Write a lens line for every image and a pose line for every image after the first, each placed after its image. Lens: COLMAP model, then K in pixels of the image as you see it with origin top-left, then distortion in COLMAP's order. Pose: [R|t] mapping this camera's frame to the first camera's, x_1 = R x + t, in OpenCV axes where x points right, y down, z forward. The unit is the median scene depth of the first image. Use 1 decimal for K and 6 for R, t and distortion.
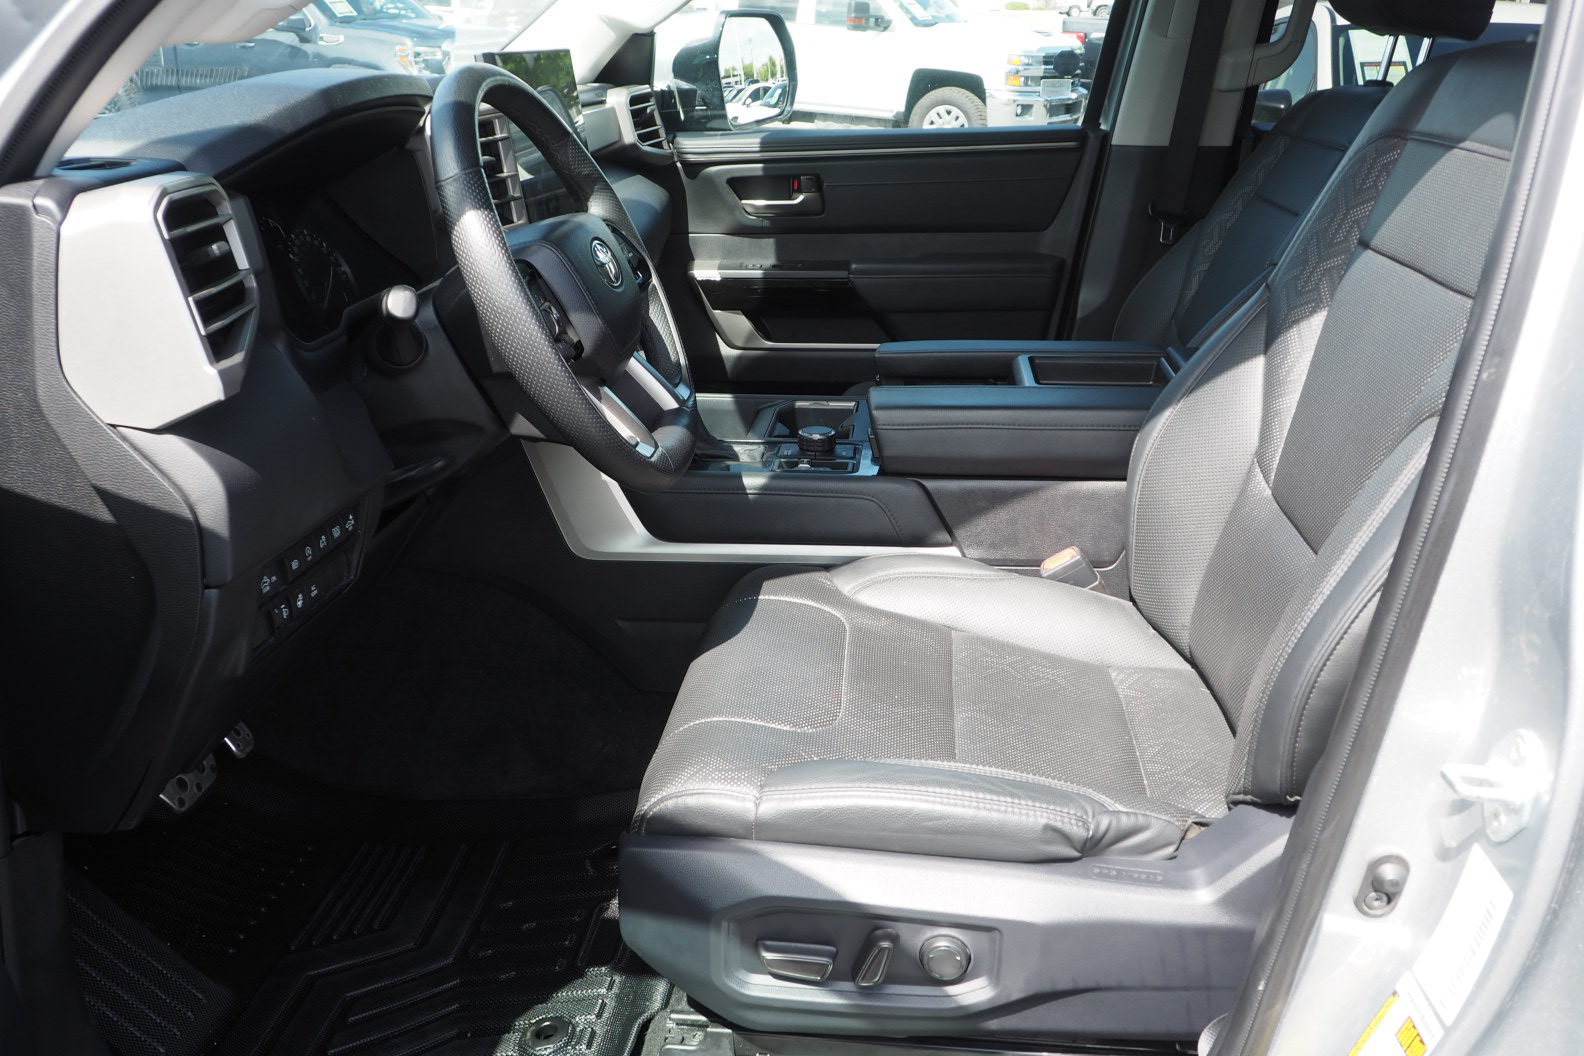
lens RADIAL K [[1391.0, 0, 765.1], [0, 1391.0, 528.9], [0, 0, 1]] dist [-0.011959, -0.015365]
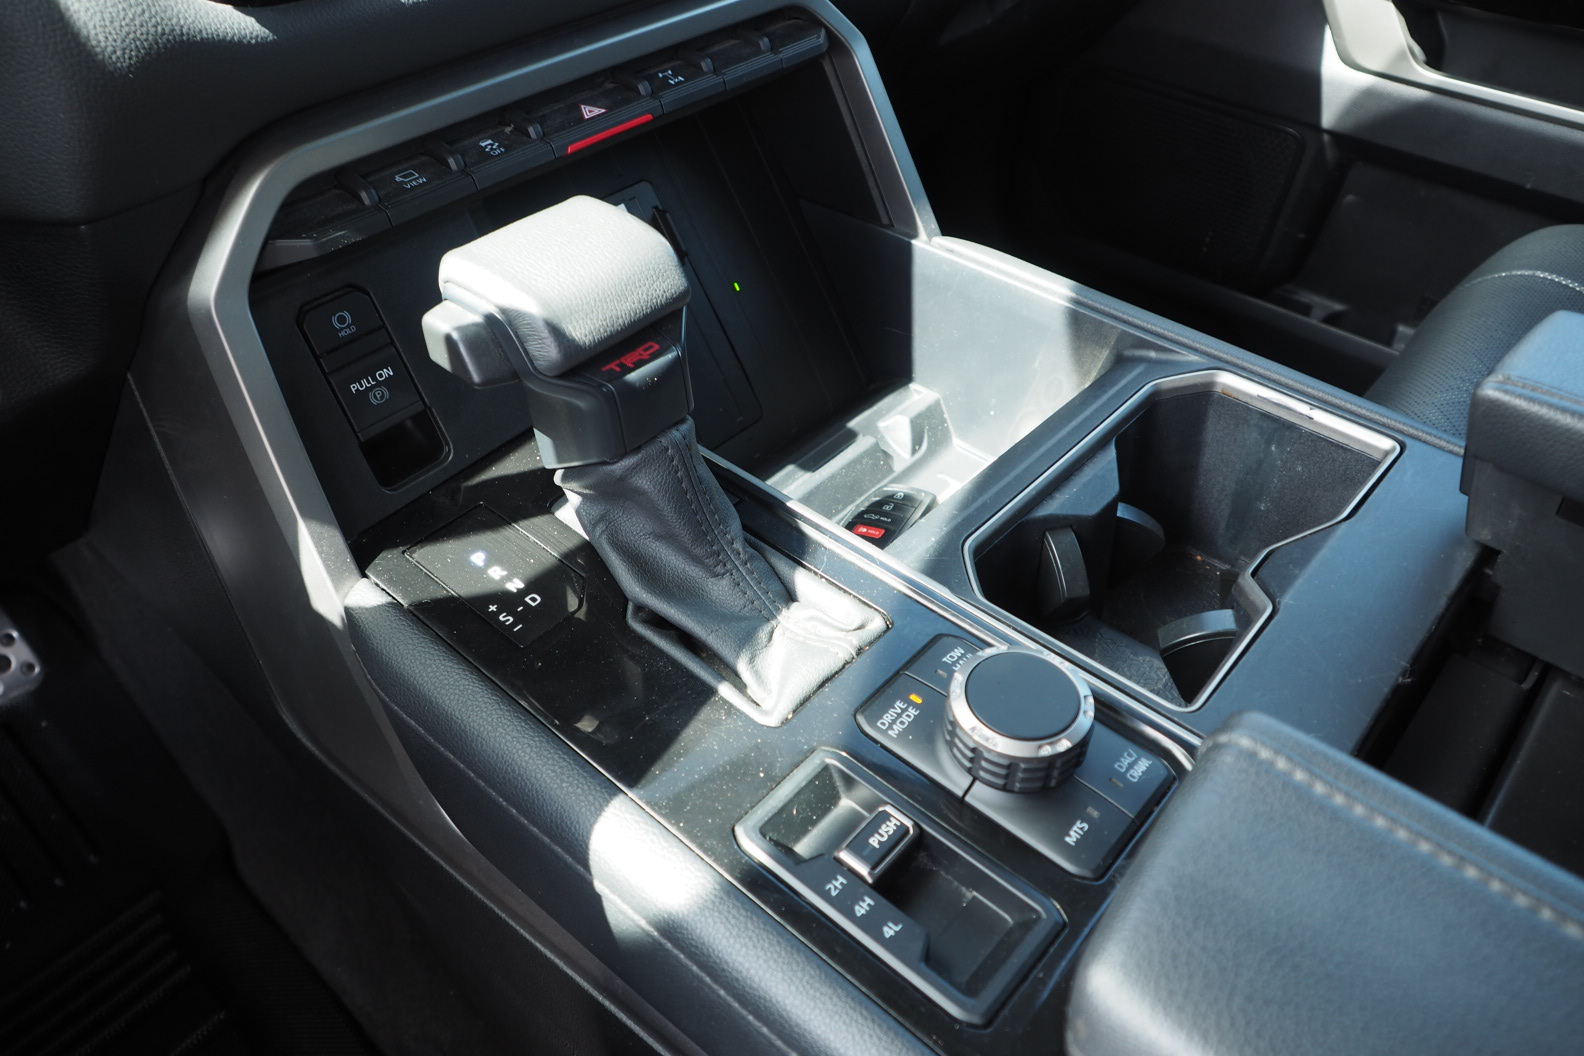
lens RADIAL K [[1130.4, 0, 792.0], [0, 1130.4, 528.0], [0, 0, 1]] dist [-0.040064, 0.002448]
pose [[0.810790, 0.394205, -0.432692, 0.054199], [-0.198855, 0.880757, 0.429795, -0.121416], [0.550524, -0.262430, 0.792499, 0.554823]]
